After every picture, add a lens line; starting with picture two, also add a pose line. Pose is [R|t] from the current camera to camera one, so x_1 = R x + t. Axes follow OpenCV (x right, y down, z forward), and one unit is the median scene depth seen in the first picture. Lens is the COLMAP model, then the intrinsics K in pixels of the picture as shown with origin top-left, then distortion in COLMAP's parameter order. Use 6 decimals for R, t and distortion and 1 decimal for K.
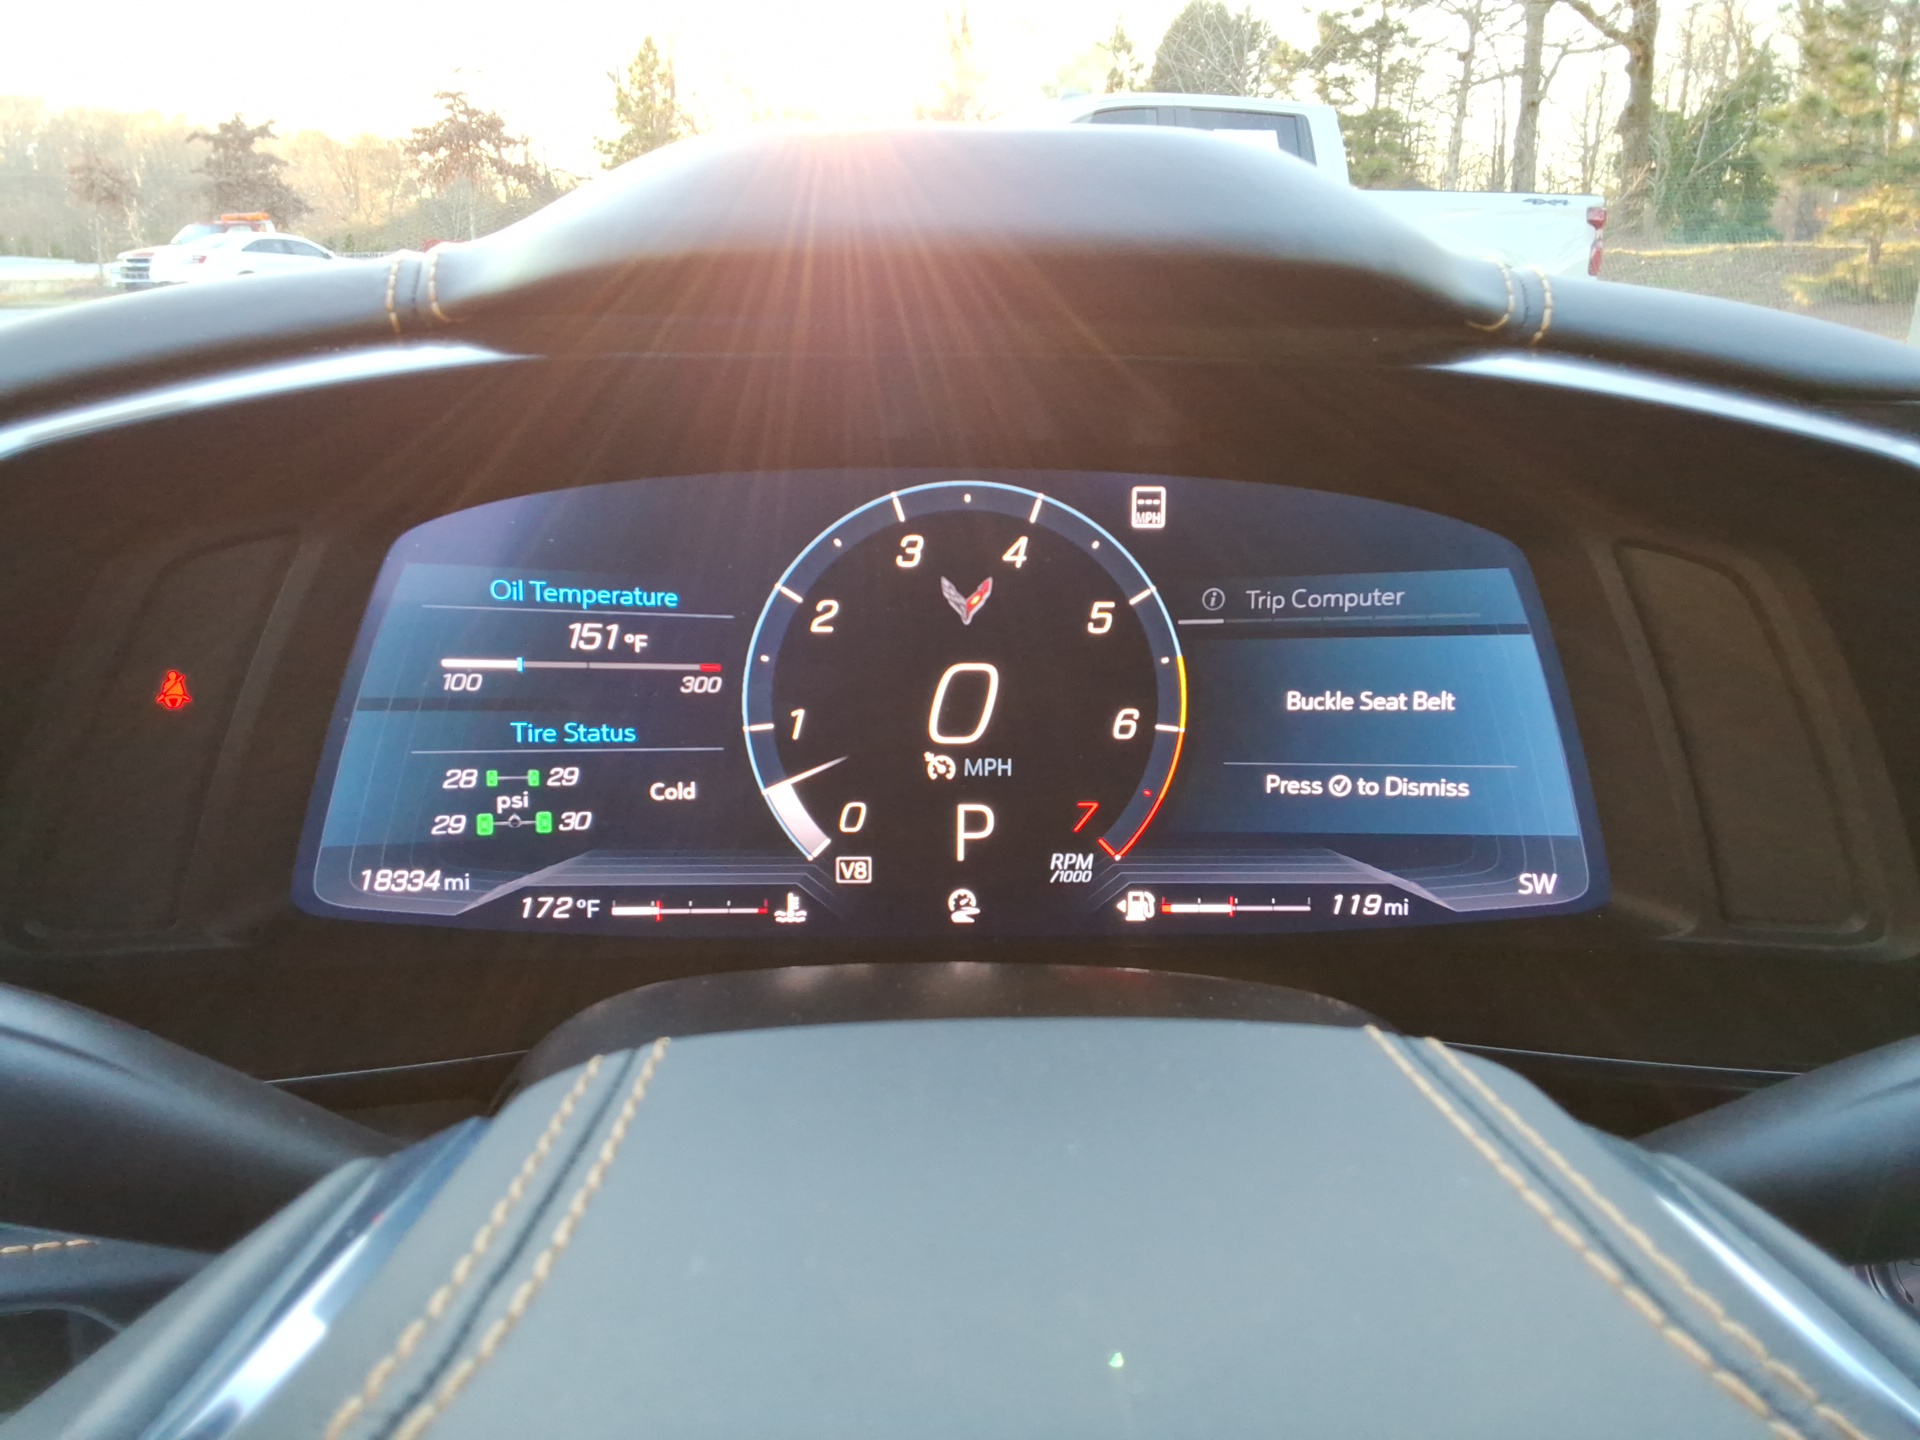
lens RADIAL K [[1530.7, 0, 980.0], [0, 1530.7, 715.5], [0, 0, 1]] dist [0.109613, -0.162194]
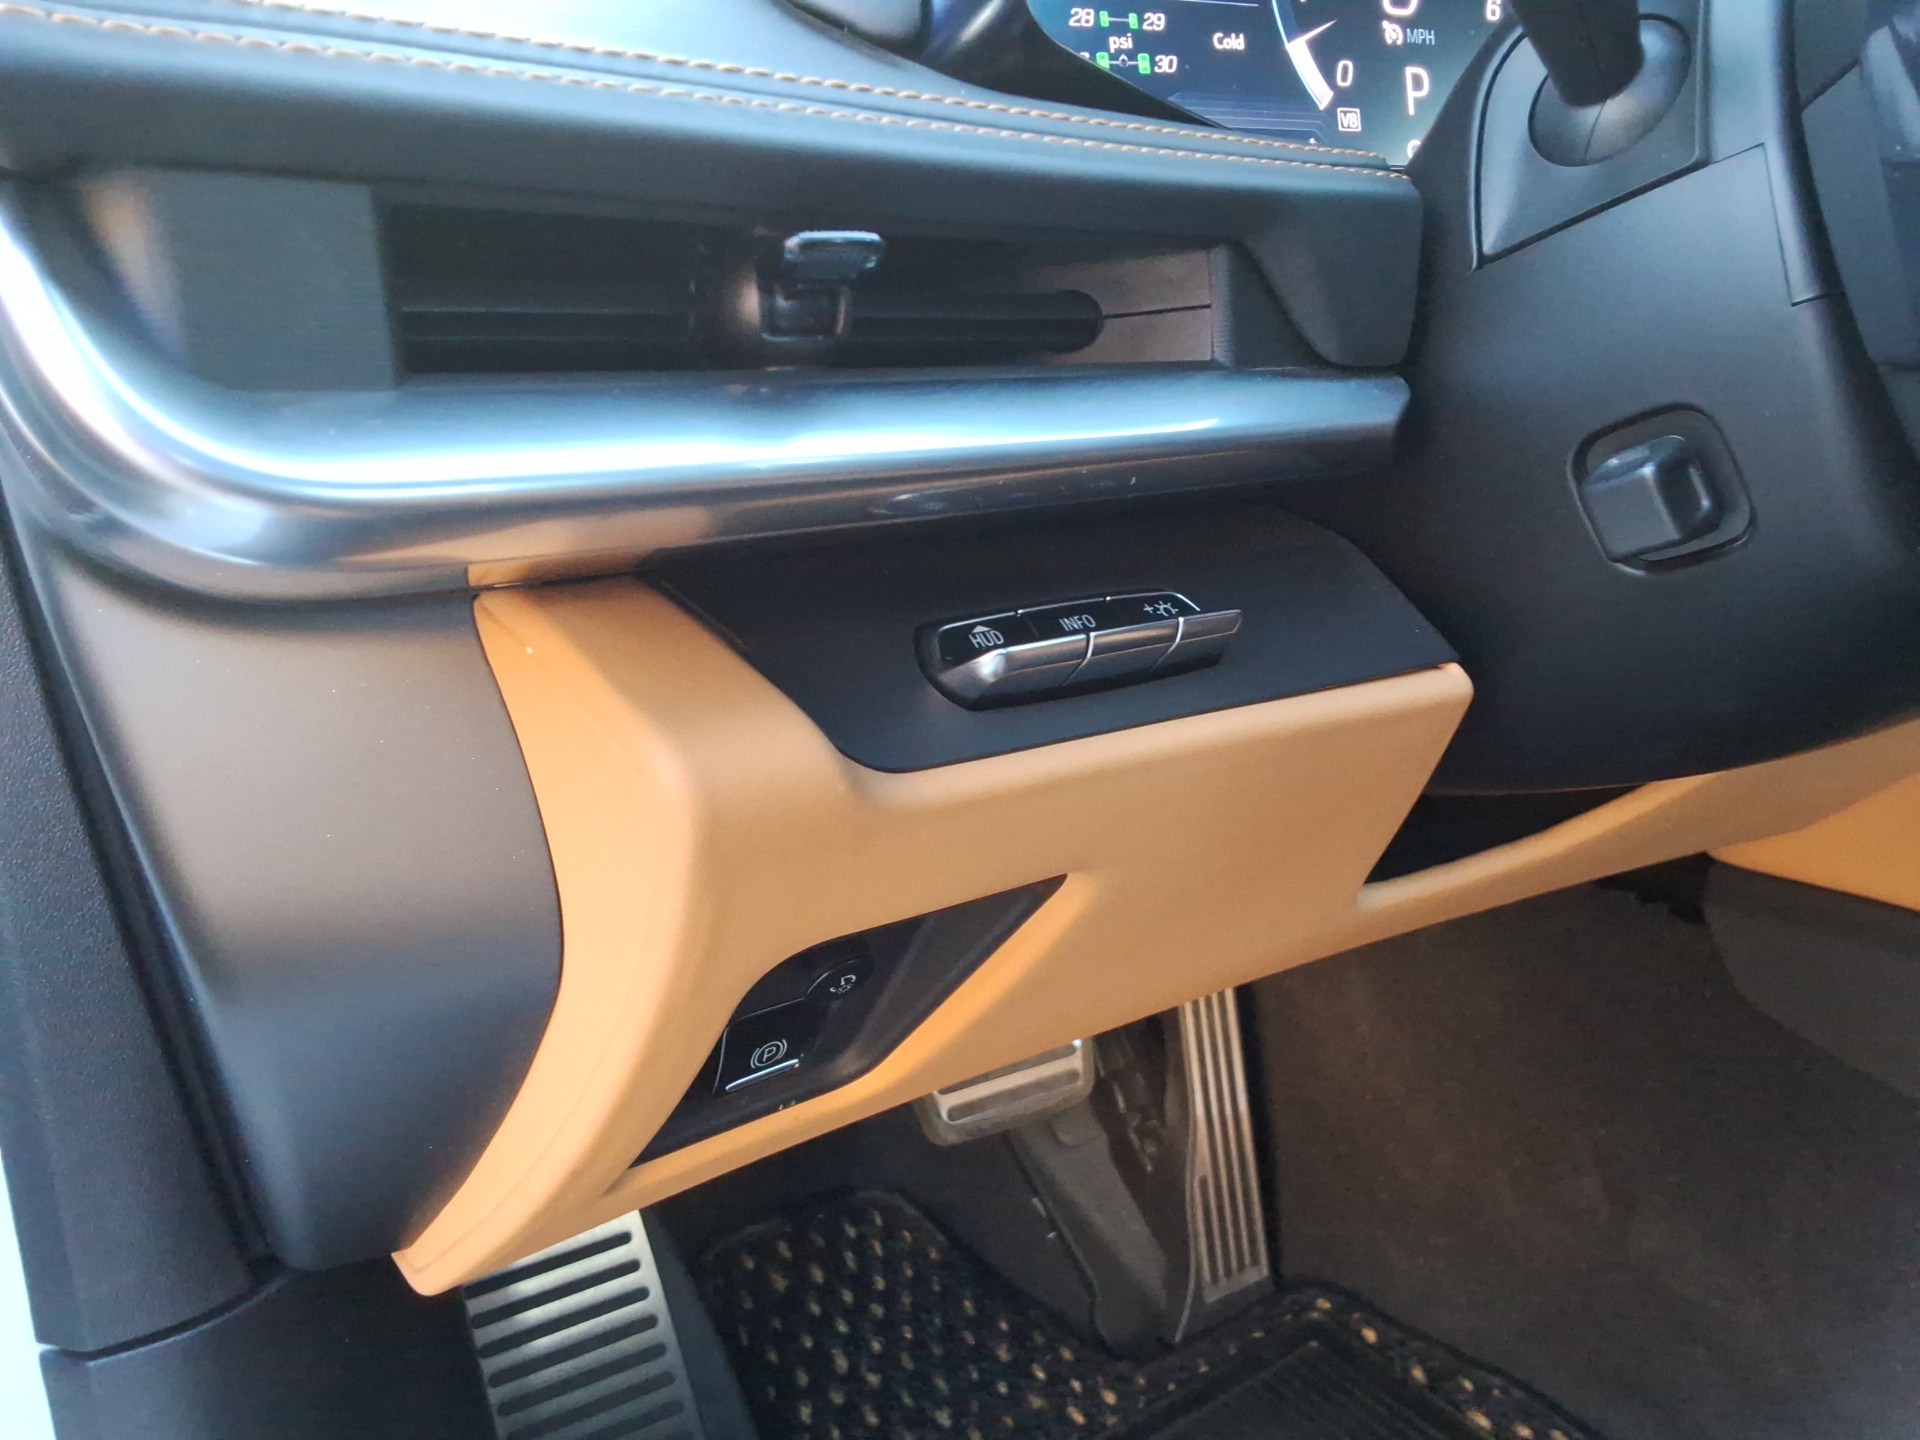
lens RADIAL K [[1530.7, 0, 960.1], [0, 1530.7, 670.5], [0, 0, 1]] dist [0.109613, -0.162194]
pose [[0.875230, -0.146246, 0.461069, -0.973956], [0.178160, 0.983653, -0.026191, 0.503382], [-0.449701, 0.105067, 0.886978, 0.108474]]
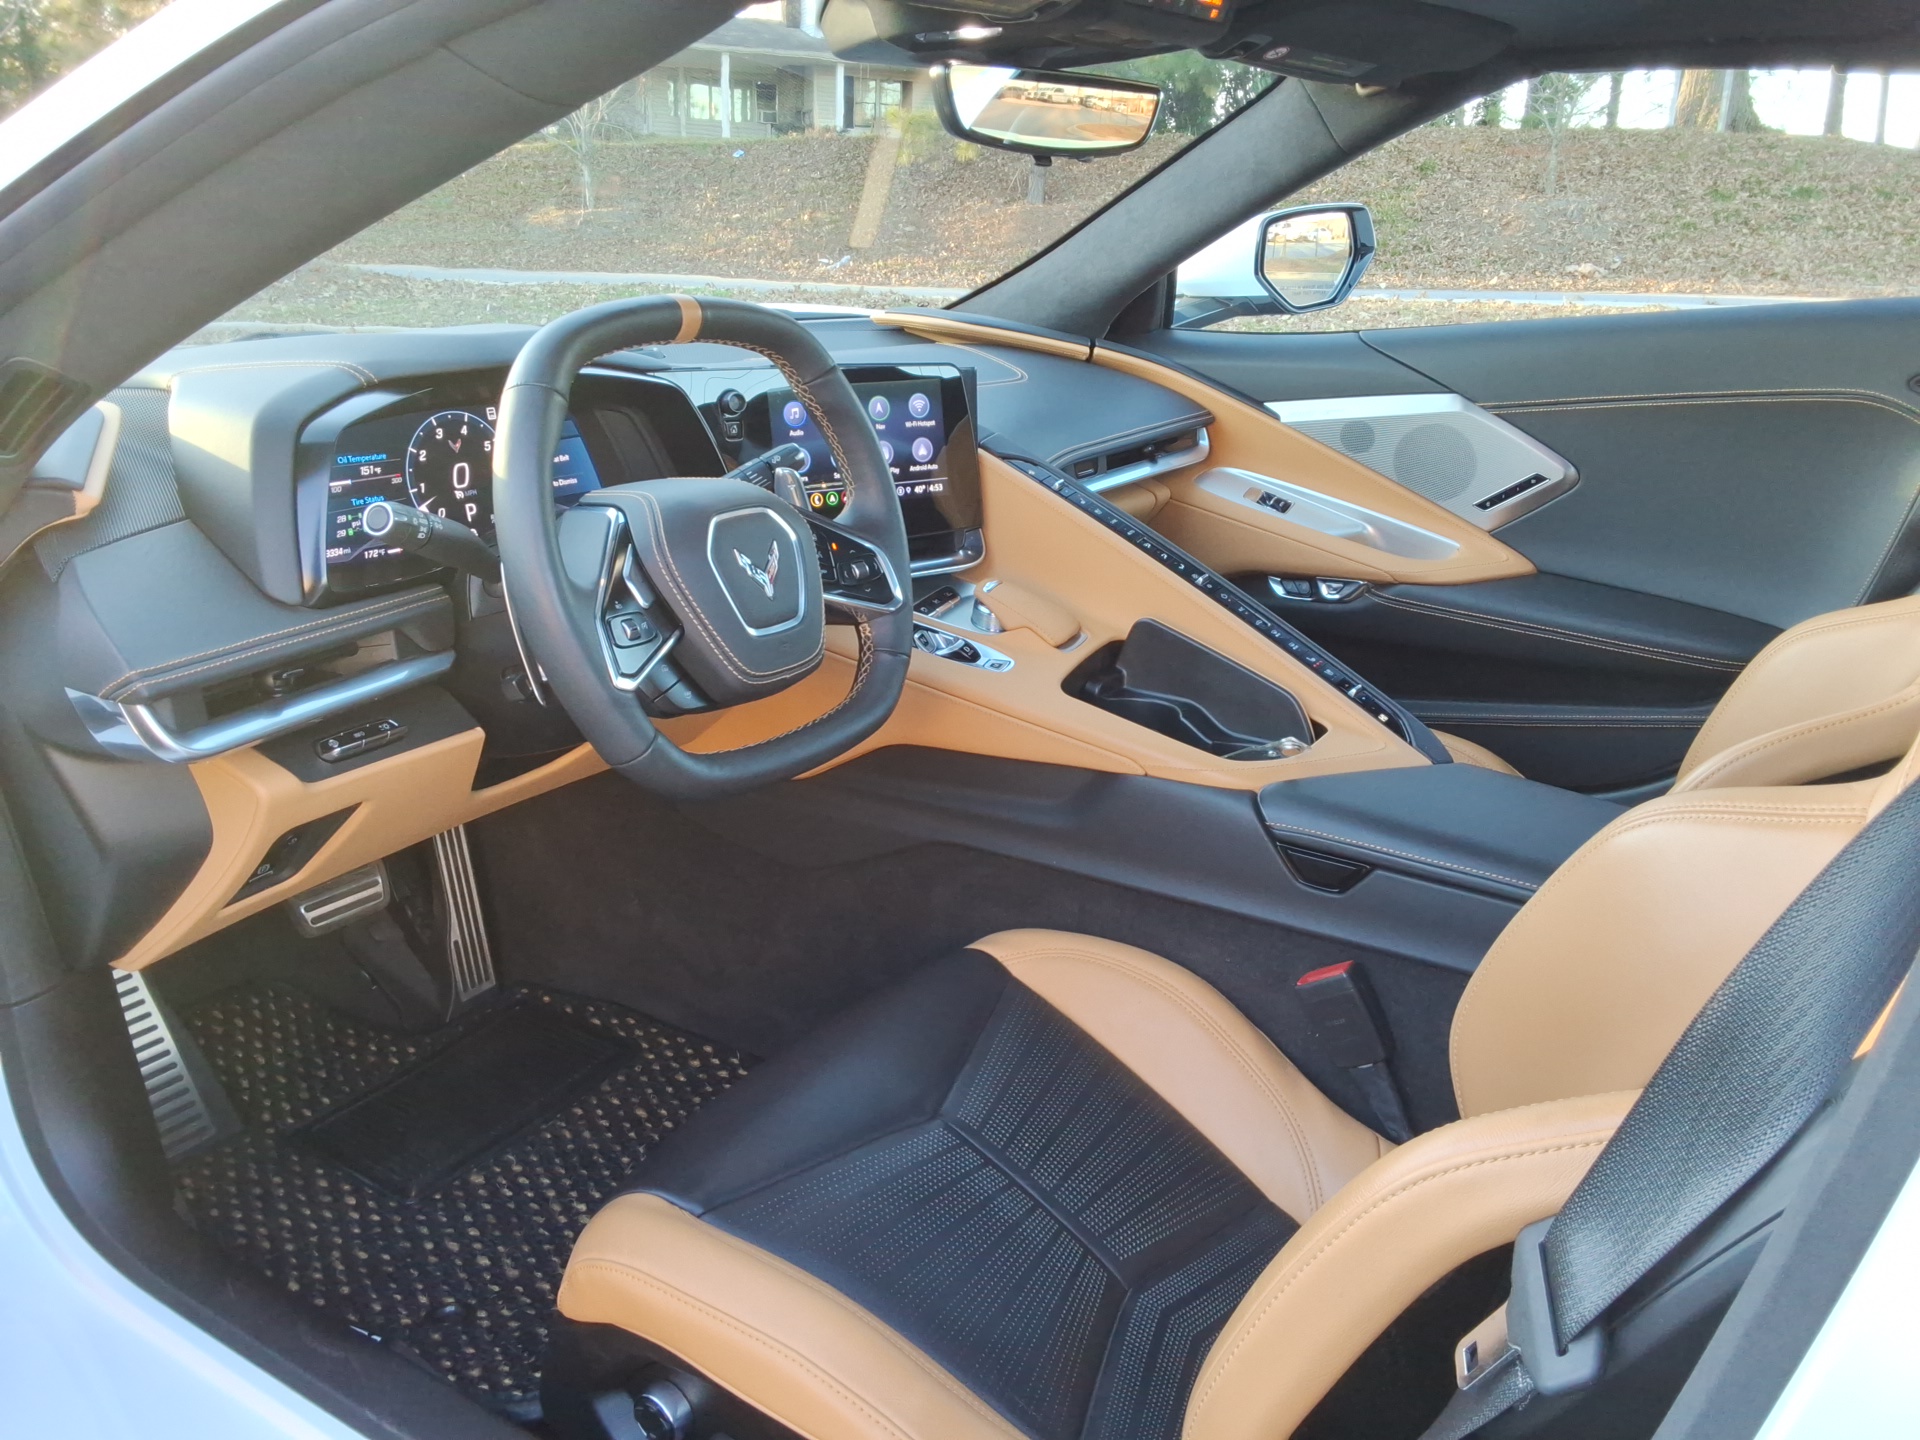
lens RADIAL K [[1530.7, 0, 969.6], [0, 1530.7, 697.1], [0, 0, 1]] dist [0.109613, -0.162194]
pose [[0.582328, -0.258919, 0.770619, -2.180588], [0.221091, 0.962636, 0.156365, 0.182707], [-0.782312, 0.079321, 0.617815, -2.043160]]
